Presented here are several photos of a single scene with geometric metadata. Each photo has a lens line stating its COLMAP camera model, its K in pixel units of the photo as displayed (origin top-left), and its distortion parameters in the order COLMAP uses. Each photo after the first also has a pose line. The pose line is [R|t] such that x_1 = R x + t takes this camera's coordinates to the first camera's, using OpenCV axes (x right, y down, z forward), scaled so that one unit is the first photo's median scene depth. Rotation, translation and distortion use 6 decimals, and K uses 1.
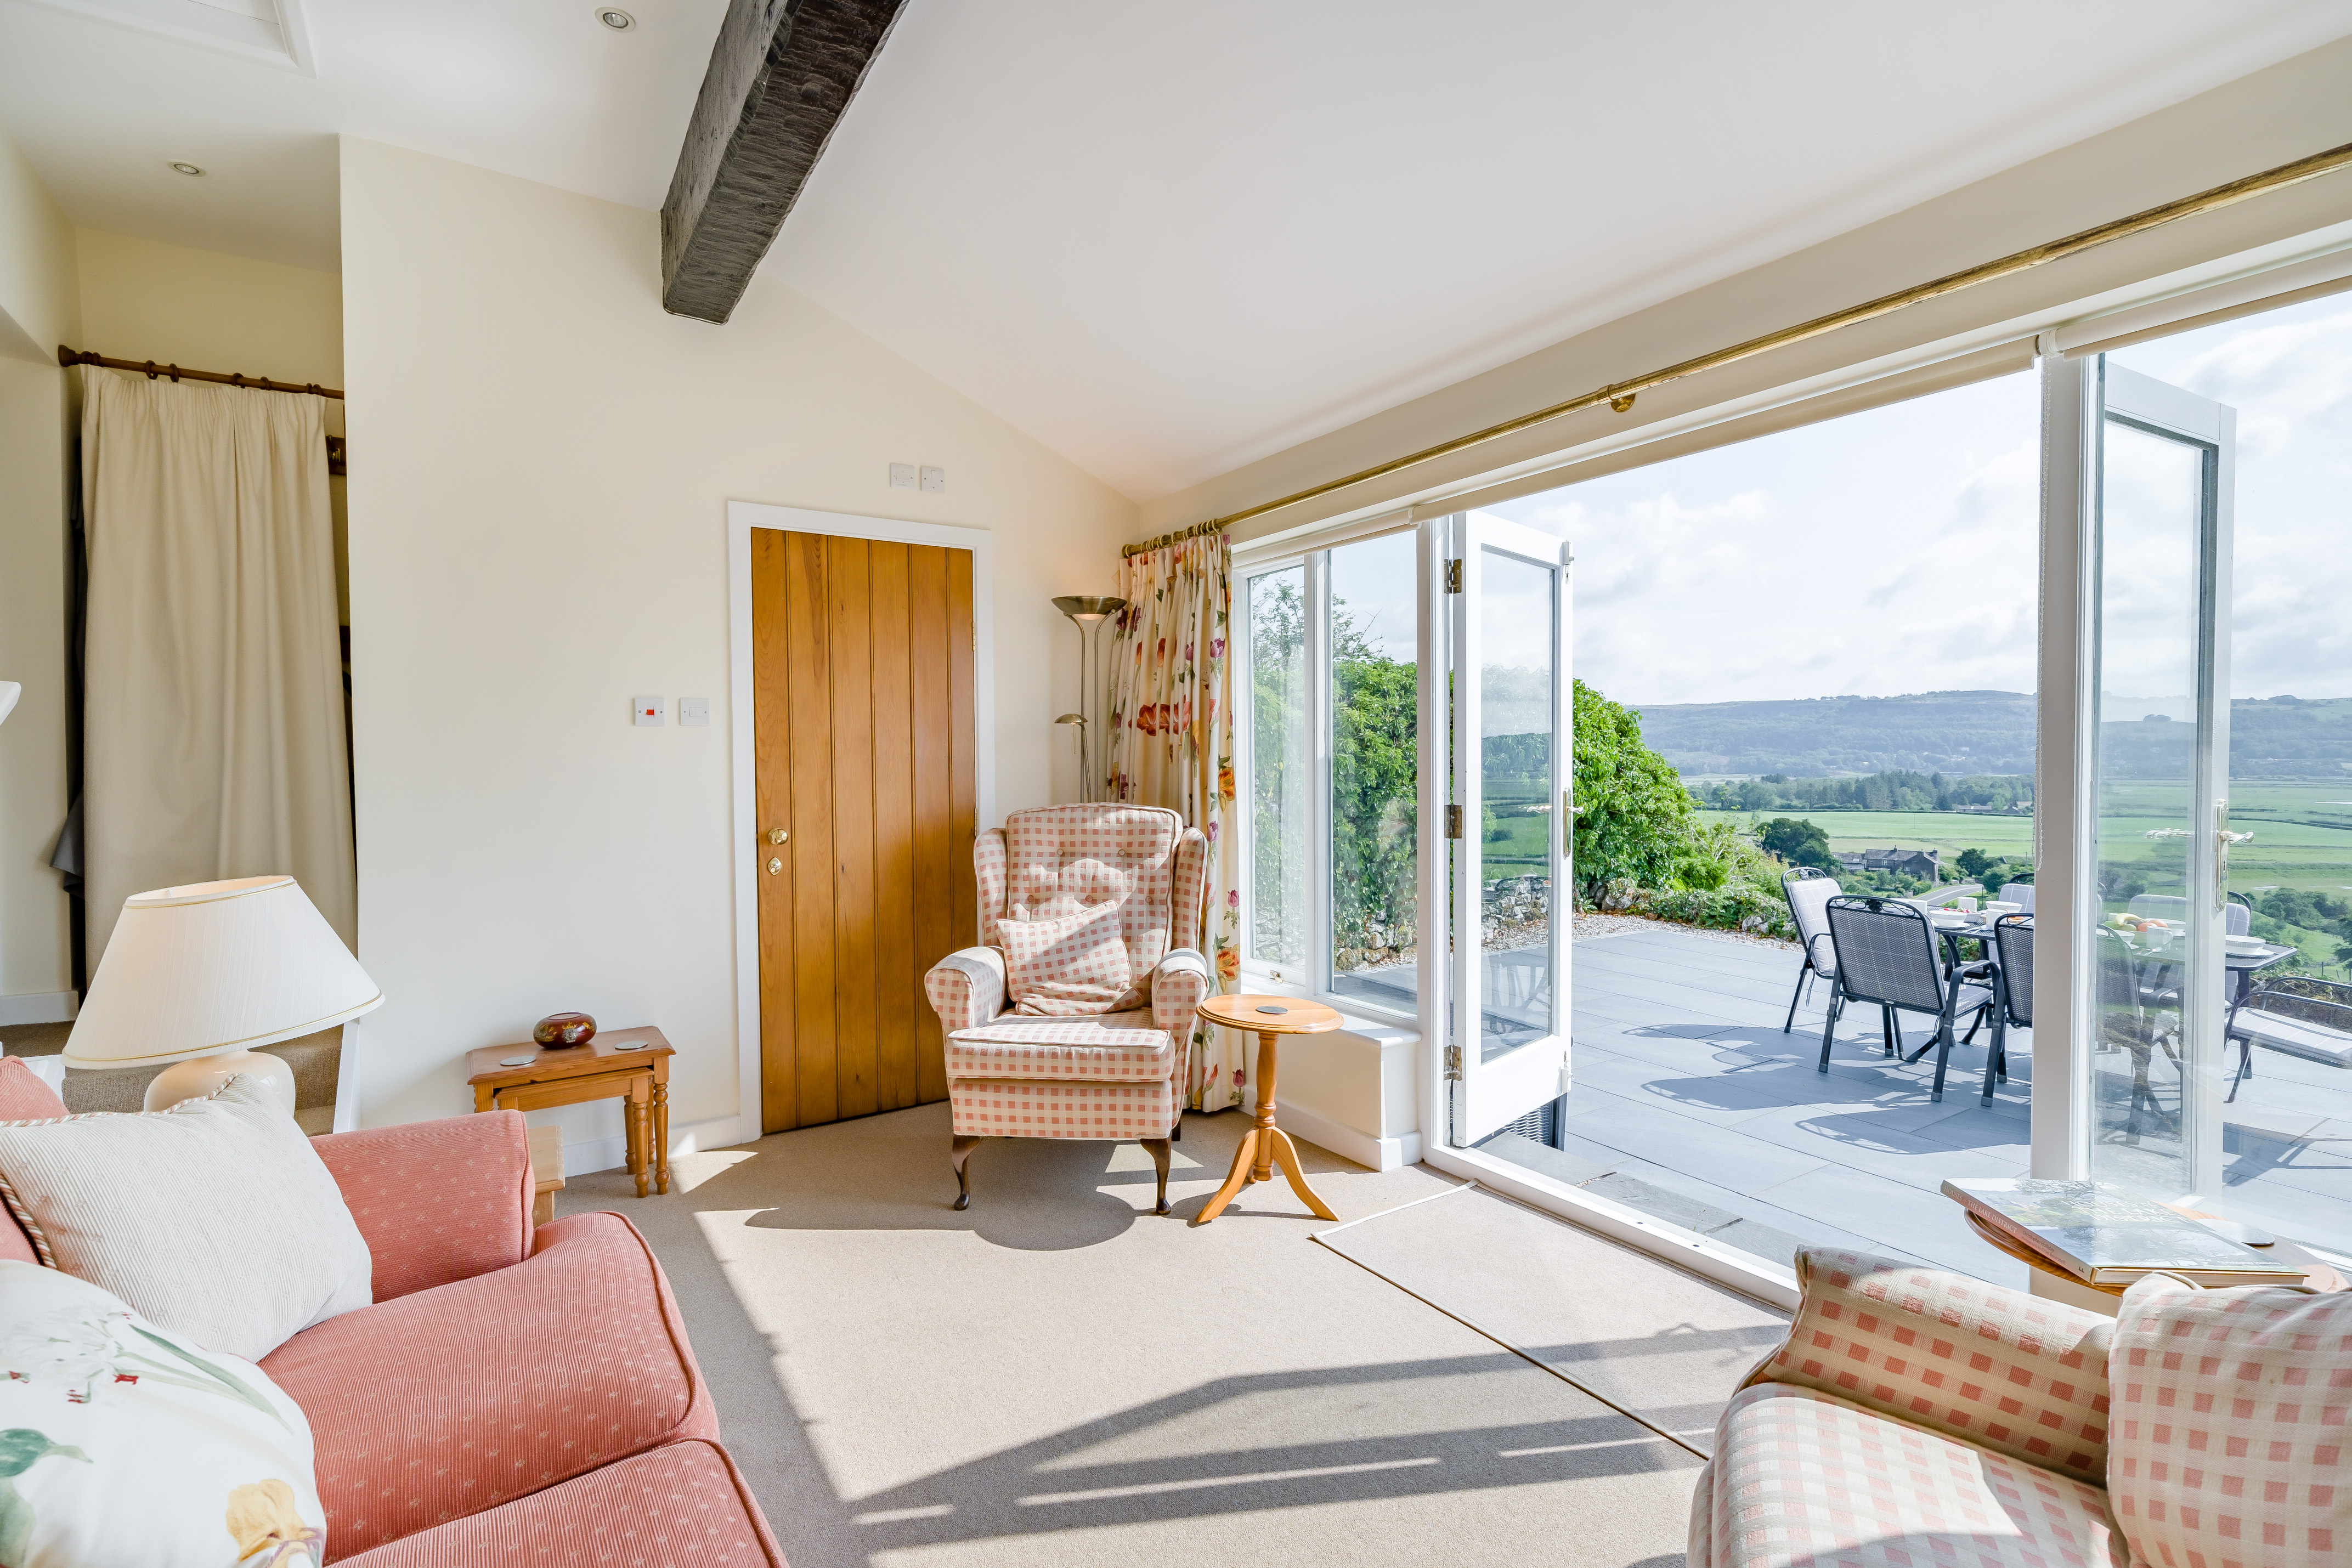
lens RADIAL K [[1153.3, 0, 1165.4], [0, 1153.3, 781.6], [0, 0, 1]] dist [-0.001528, -0.000240]
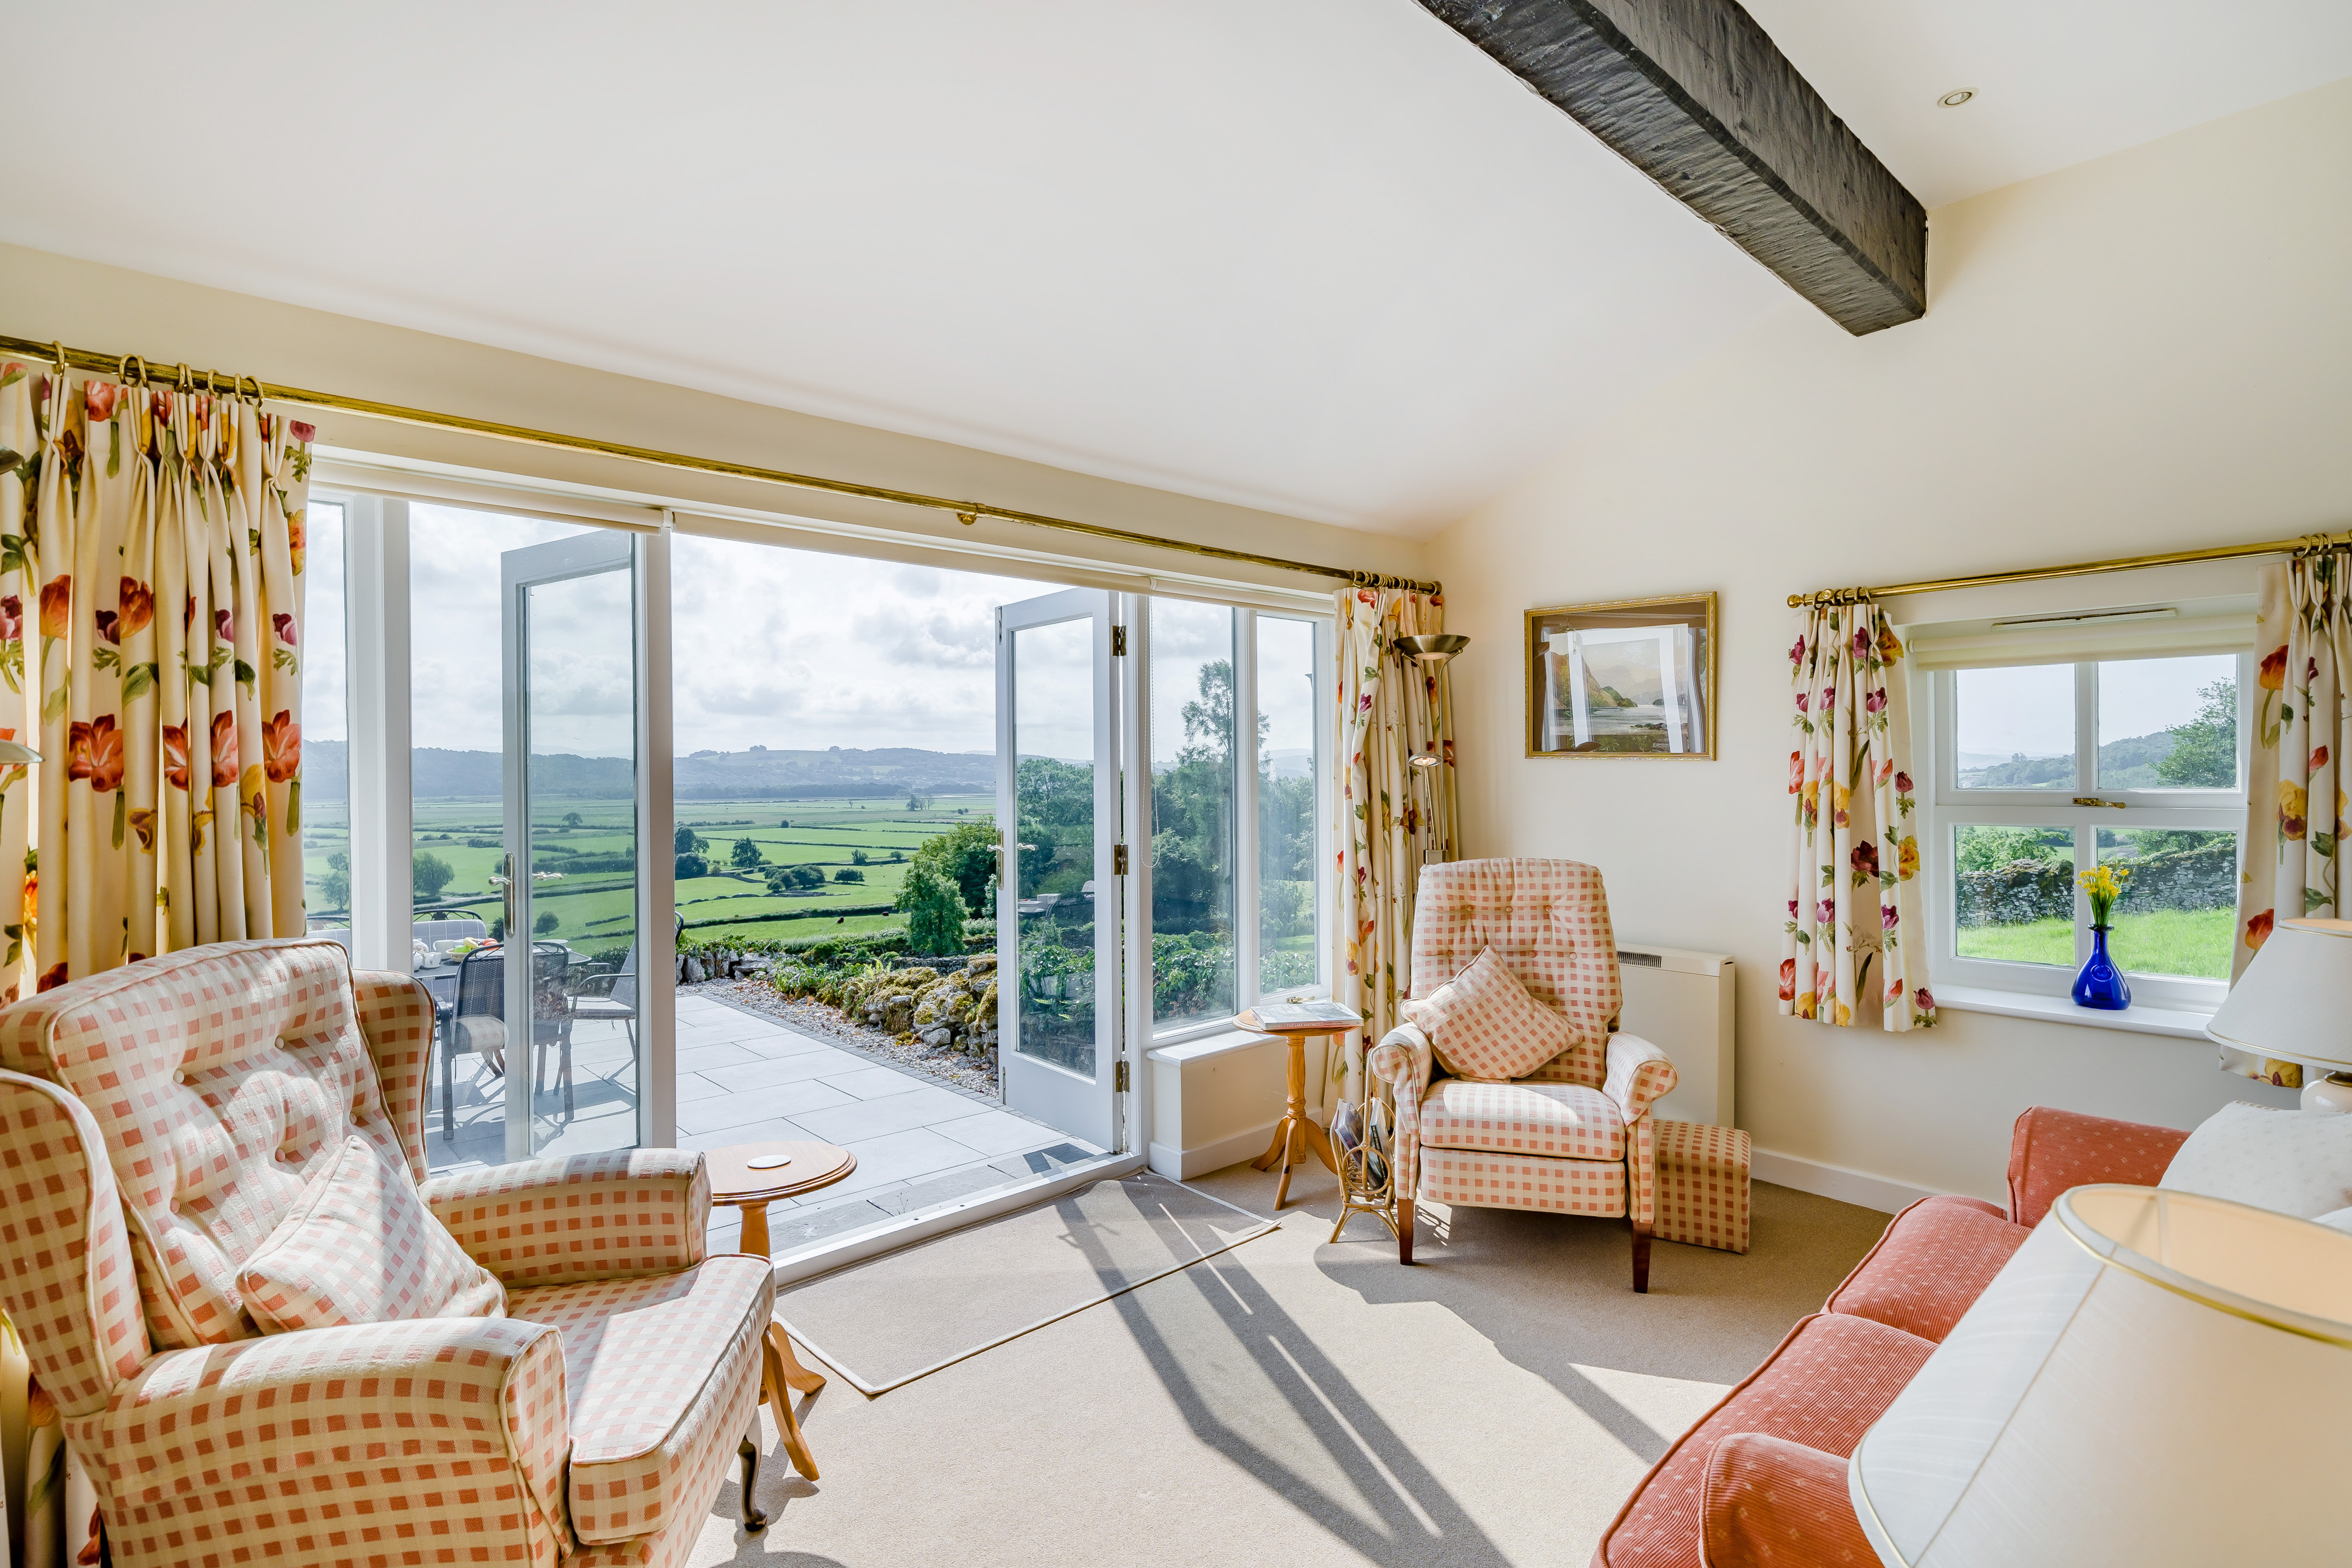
lens RADIAL K [[1153.3, 0, 1165.4], [0, 1153.3, 781.6], [0, 0, 1]] dist [-0.001528, -0.000240]
pose [[-0.201744, 0.005829, 0.979421, -0.700299], [0.031274, 0.999511, 0.000493, -0.042077], [-0.978939, 0.030730, -0.201828, 0.899892]]
